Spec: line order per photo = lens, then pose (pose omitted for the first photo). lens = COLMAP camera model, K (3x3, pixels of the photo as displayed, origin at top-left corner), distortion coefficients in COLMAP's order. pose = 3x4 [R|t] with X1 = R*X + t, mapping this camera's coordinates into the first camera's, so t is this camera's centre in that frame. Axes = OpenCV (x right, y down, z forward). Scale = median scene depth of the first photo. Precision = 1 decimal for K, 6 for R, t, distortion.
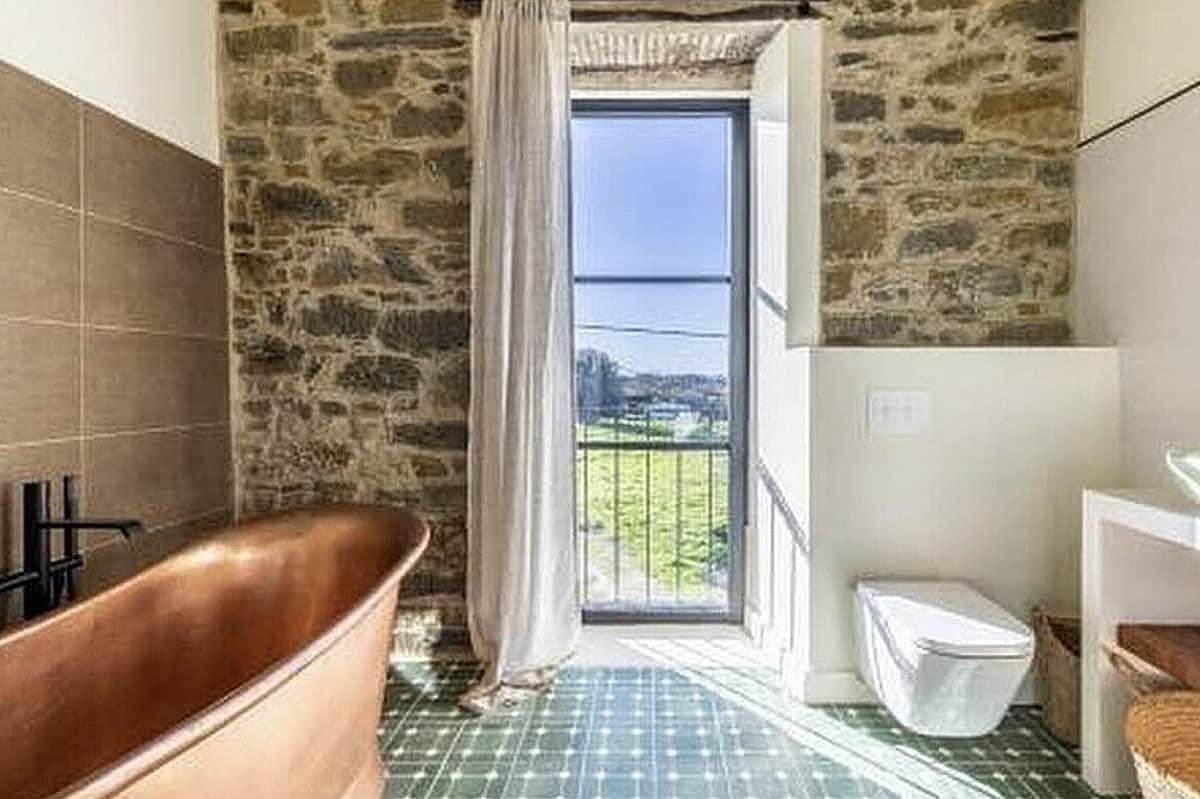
lens RADIAL K [[598.7, 0, 601.3], [0, 598.7, 389.8], [0, 0, 1]] dist [0.003702, 0.000415]
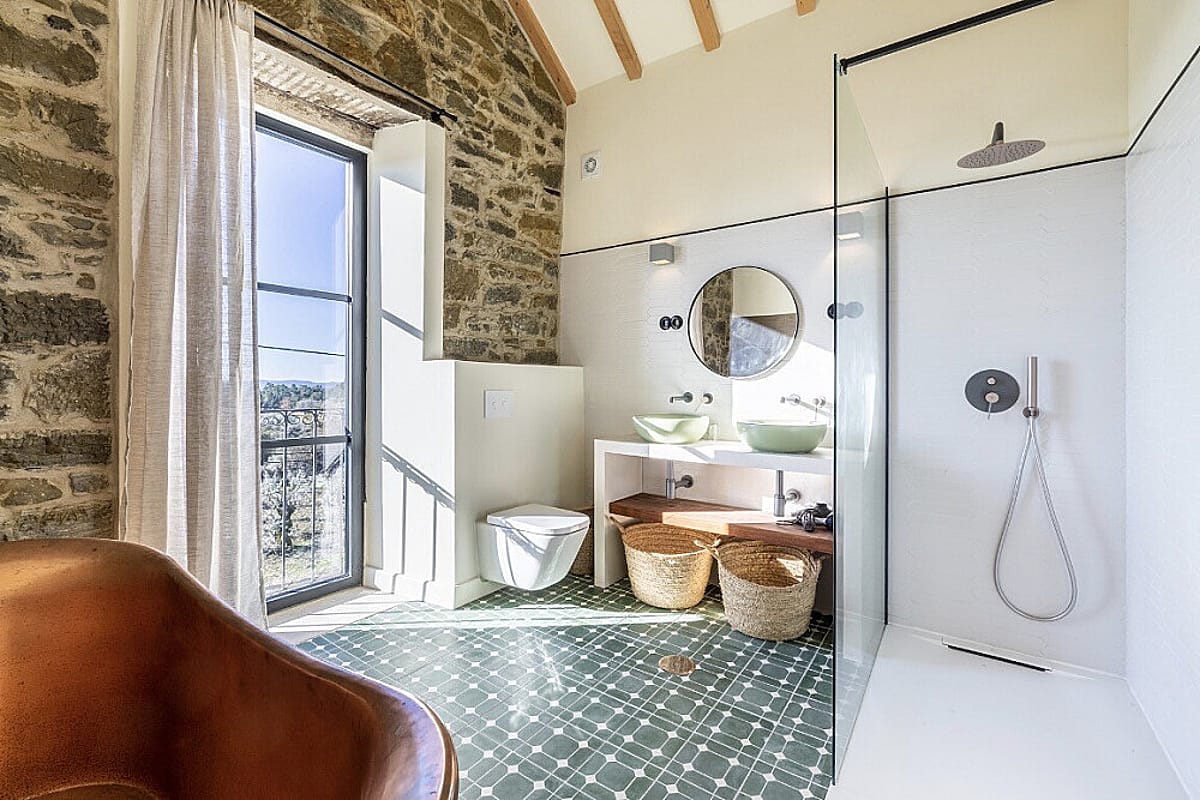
lens RADIAL K [[523.8, 0, 598.2], [0, 523.8, 392.1], [0, 0, 1]] dist [0.000081, 0.001153]
pose [[0.578546, -0.007913, 0.815611, -0.429630], [0.008258, 0.999959, 0.003844, 0.002254], [-0.815608, 0.004512, 0.578588, -0.006683]]
